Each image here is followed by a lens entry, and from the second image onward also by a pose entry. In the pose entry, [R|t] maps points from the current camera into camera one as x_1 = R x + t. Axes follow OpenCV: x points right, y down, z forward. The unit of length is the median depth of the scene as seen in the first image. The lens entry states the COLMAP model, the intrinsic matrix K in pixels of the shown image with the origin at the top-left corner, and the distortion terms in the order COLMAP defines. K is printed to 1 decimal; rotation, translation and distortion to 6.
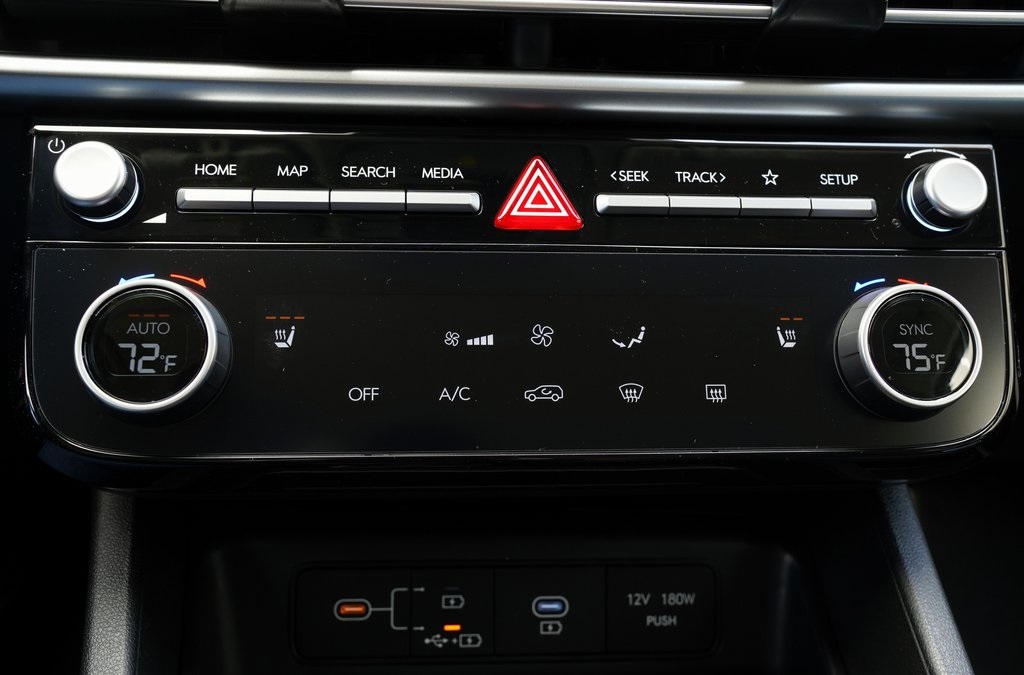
lens RADIAL K [[1060.3, 0, 512.0], [0, 1060.3, 337.5], [0, 0, 1]] dist [-0.008477, -0.003780]
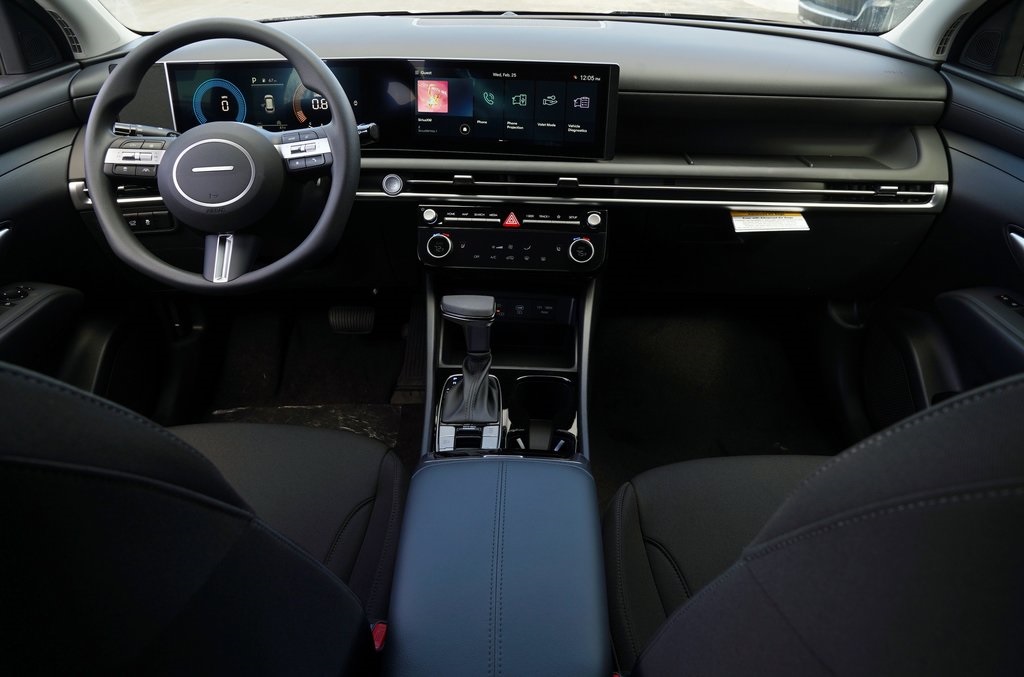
lens RADIAL K [[719.2, 0, 512.0], [0, 719.2, 338.5], [0, 0, 1]] dist [-0.126624, 0.086813]
pose [[0.985838, 0.050045, -0.160061, 0.623445], [-0.031135, 0.992461, 0.118536, 0.026568], [0.164787, -0.111874, 0.979964, -2.522735]]
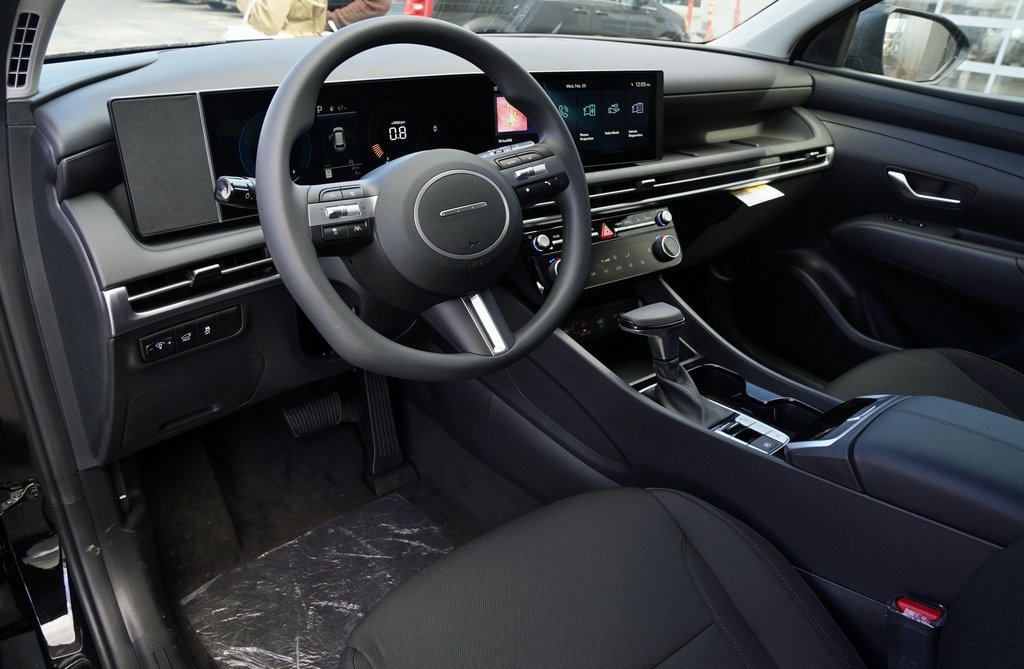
lens RADIAL K [[719.0, 0, 512.0], [0, 719.0, 334.5], [0, 0, 1]] dist [-0.134620, 0.097283]
pose [[0.861011, -0.232066, 0.452553, -2.052456], [0.204906, 0.972699, 0.108946, -0.118617], [-0.465481, -0.001073, 0.885057, -1.840435]]
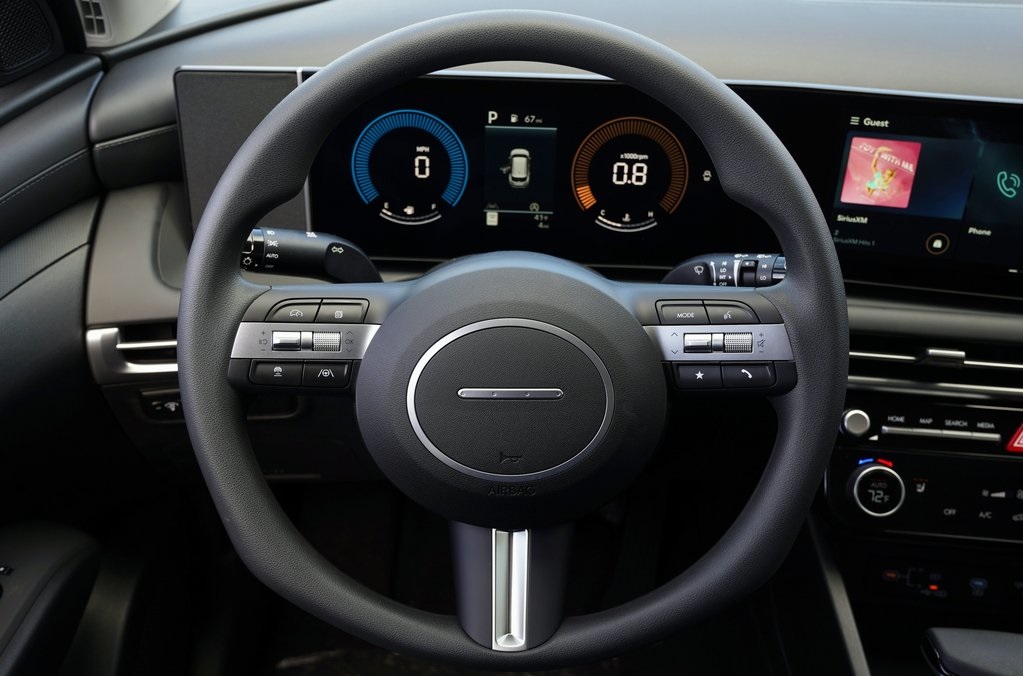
lens RADIAL K [[964.9, 0, 505.7], [0, 964.9, 364.9], [0, 0, 1]] dist [-0.087054, 0.163916]
pose [[0.982800, 0.086387, -0.163221, -0.836690], [-0.061024, 0.986111, 0.154471, -0.582661], [0.174298, -0.141854, 0.974422, -1.395907]]
